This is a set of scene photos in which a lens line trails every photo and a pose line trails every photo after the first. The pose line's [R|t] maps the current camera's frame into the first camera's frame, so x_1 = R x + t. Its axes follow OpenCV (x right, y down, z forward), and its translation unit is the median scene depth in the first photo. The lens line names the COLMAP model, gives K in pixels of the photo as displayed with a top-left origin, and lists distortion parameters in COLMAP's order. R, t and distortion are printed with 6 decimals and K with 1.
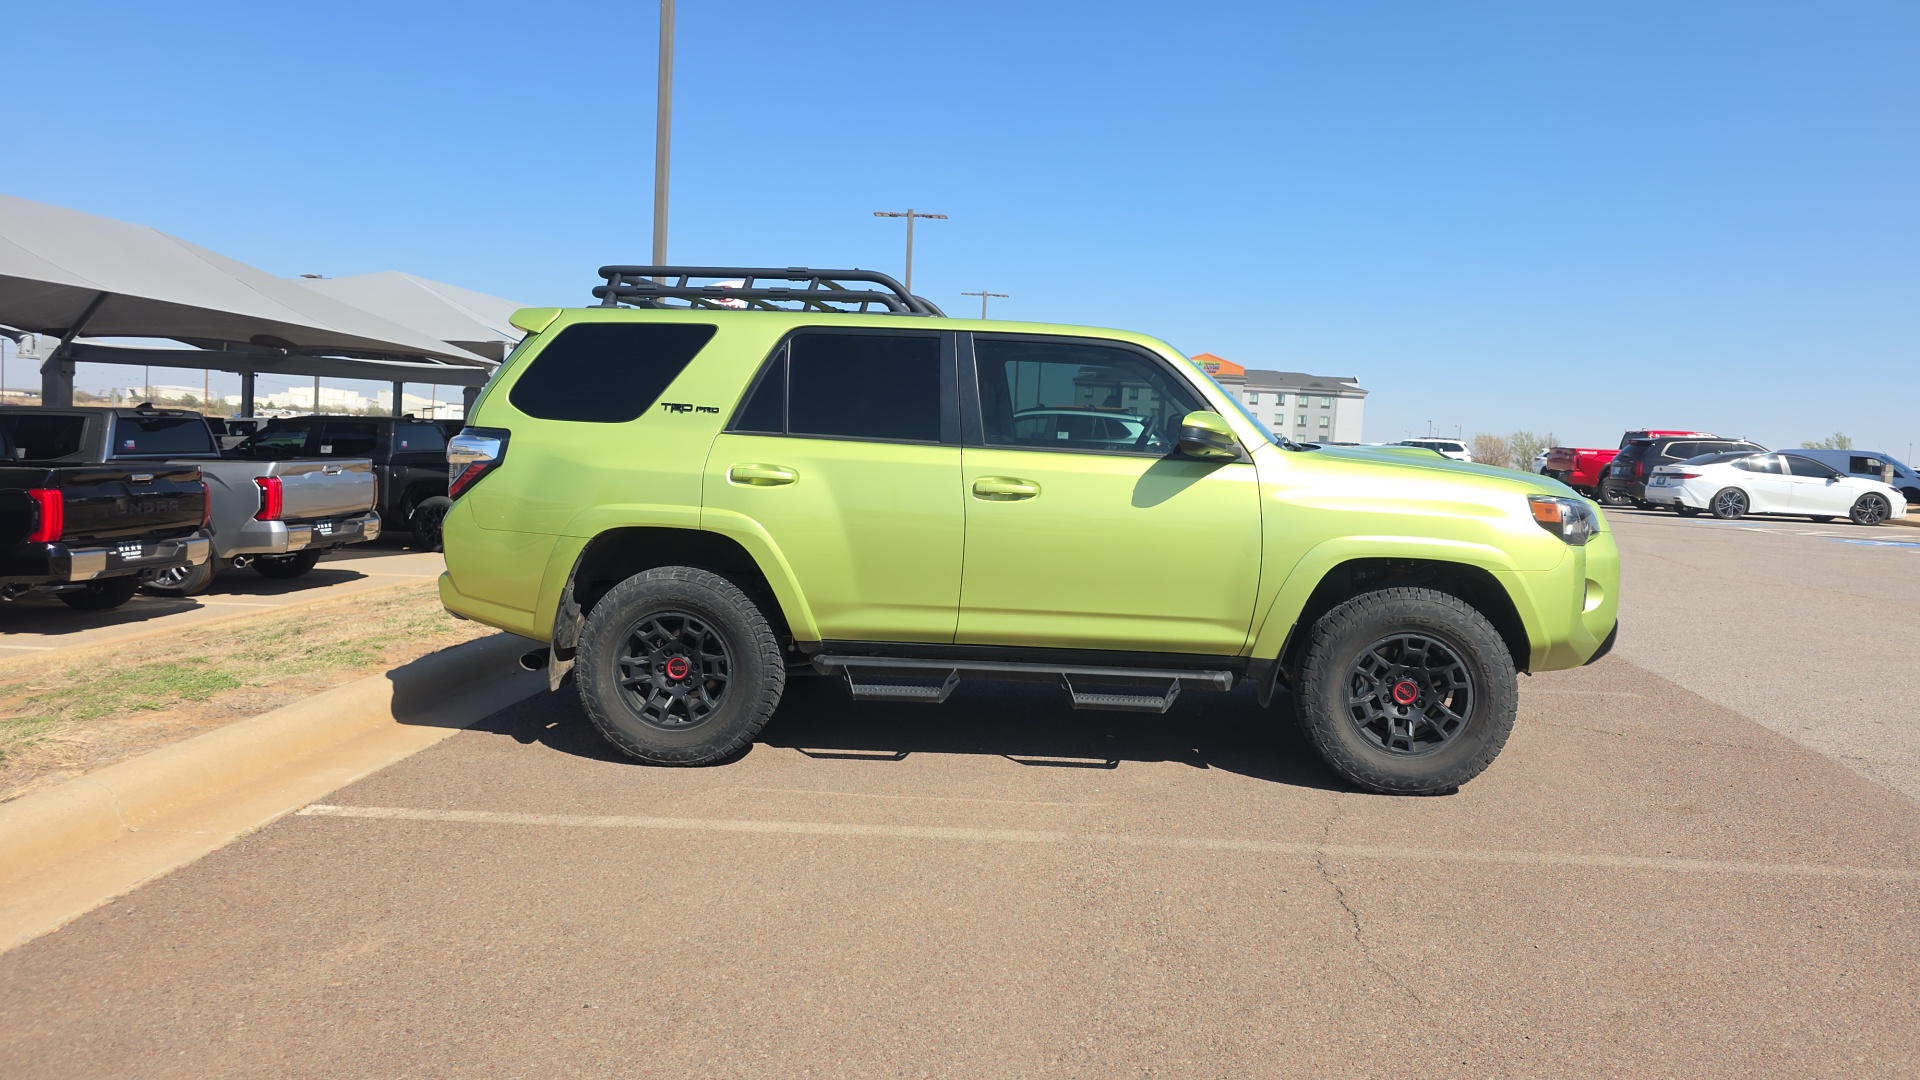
lens RADIAL K [[1301.6, 0, 960.0], [0, 1301.6, 540.0], [0, 0, 1]] dist [-0.000345, -0.002743]
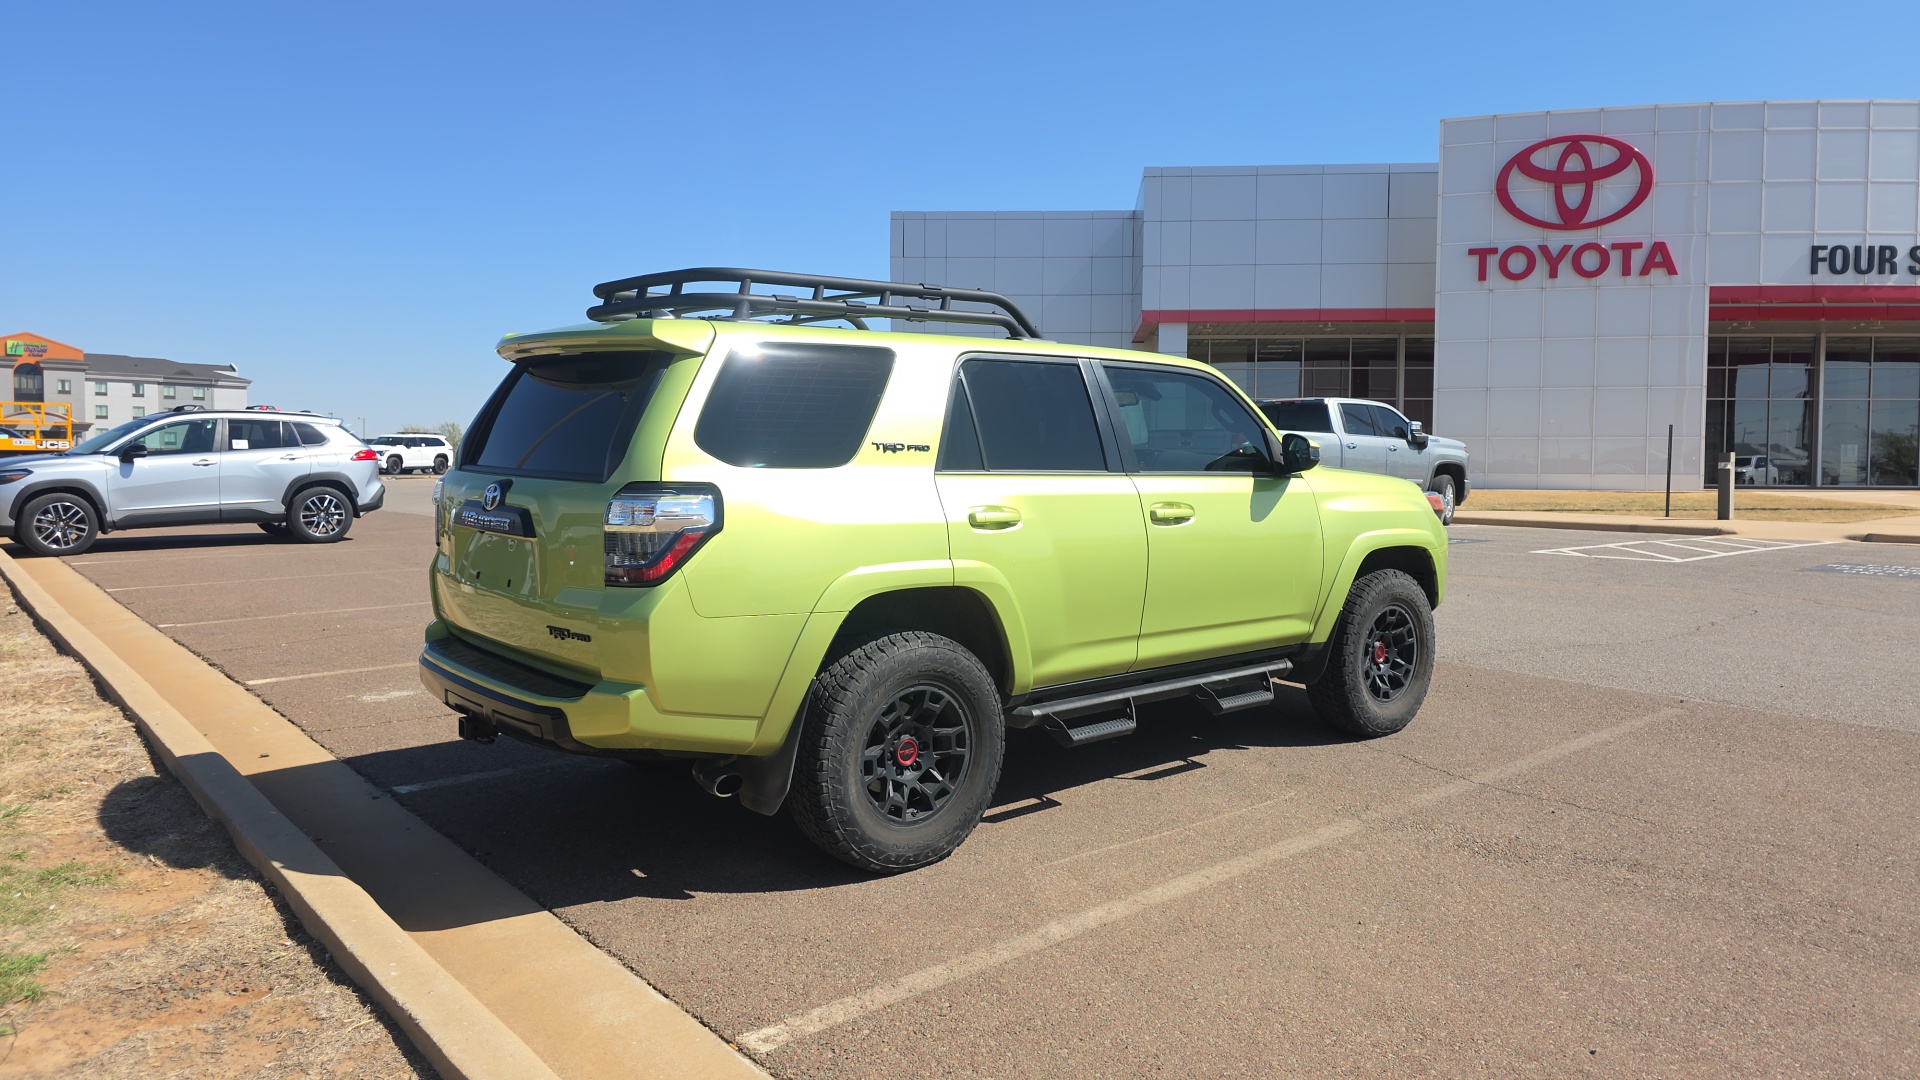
lens RADIAL K [[1277.4, 0, 979.0], [0, 1277.4, 493.8], [0, 0, 1]] dist [0.005091, -0.003887]
pose [[0.717898, -0.060211, 0.693539, -0.764586], [0.078237, 0.996919, 0.005565, -0.071805], [-0.691738, 0.050265, 0.720397, 0.364044]]
